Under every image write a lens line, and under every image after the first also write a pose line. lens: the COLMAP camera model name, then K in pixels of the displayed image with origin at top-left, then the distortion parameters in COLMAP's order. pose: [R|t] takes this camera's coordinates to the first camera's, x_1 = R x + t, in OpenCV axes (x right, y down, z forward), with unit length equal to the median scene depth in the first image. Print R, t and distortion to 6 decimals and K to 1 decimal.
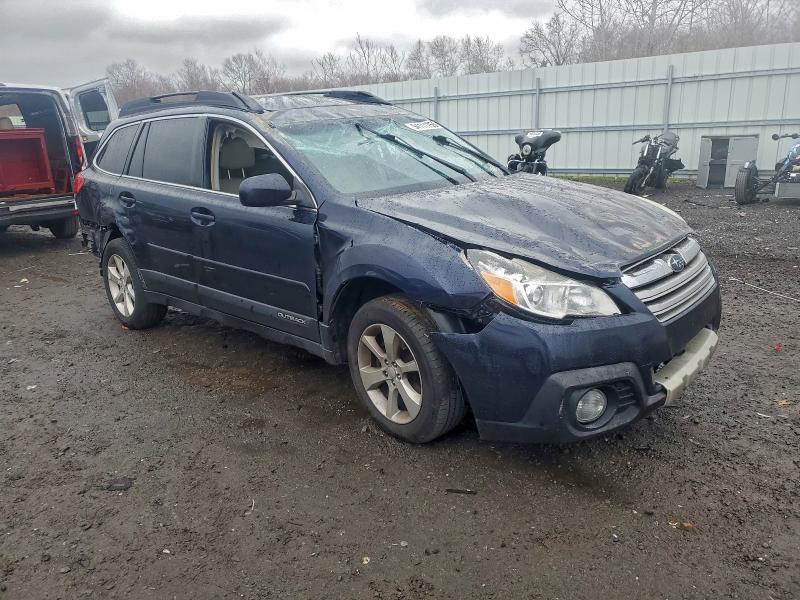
lens RADIAL K [[604.2, 0, 403.3], [0, 604.2, 295.8], [0, 0, 1]] dist [-0.007932, 0.002210]
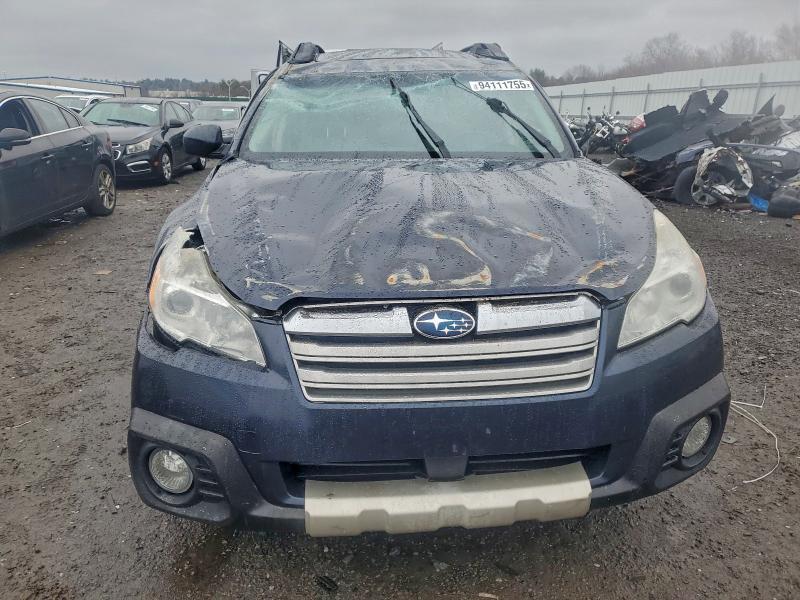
lens RADIAL K [[604.2, 0, 401.2], [0, 604.2, 303.4], [0, 0, 1]] dist [-0.007932, 0.002210]
pose [[0.704832, 0.251471, -0.663305, 0.884182], [-0.218848, 0.966531, 0.133880, -0.153808], [0.674772, 0.050800, 0.736276, 0.626533]]
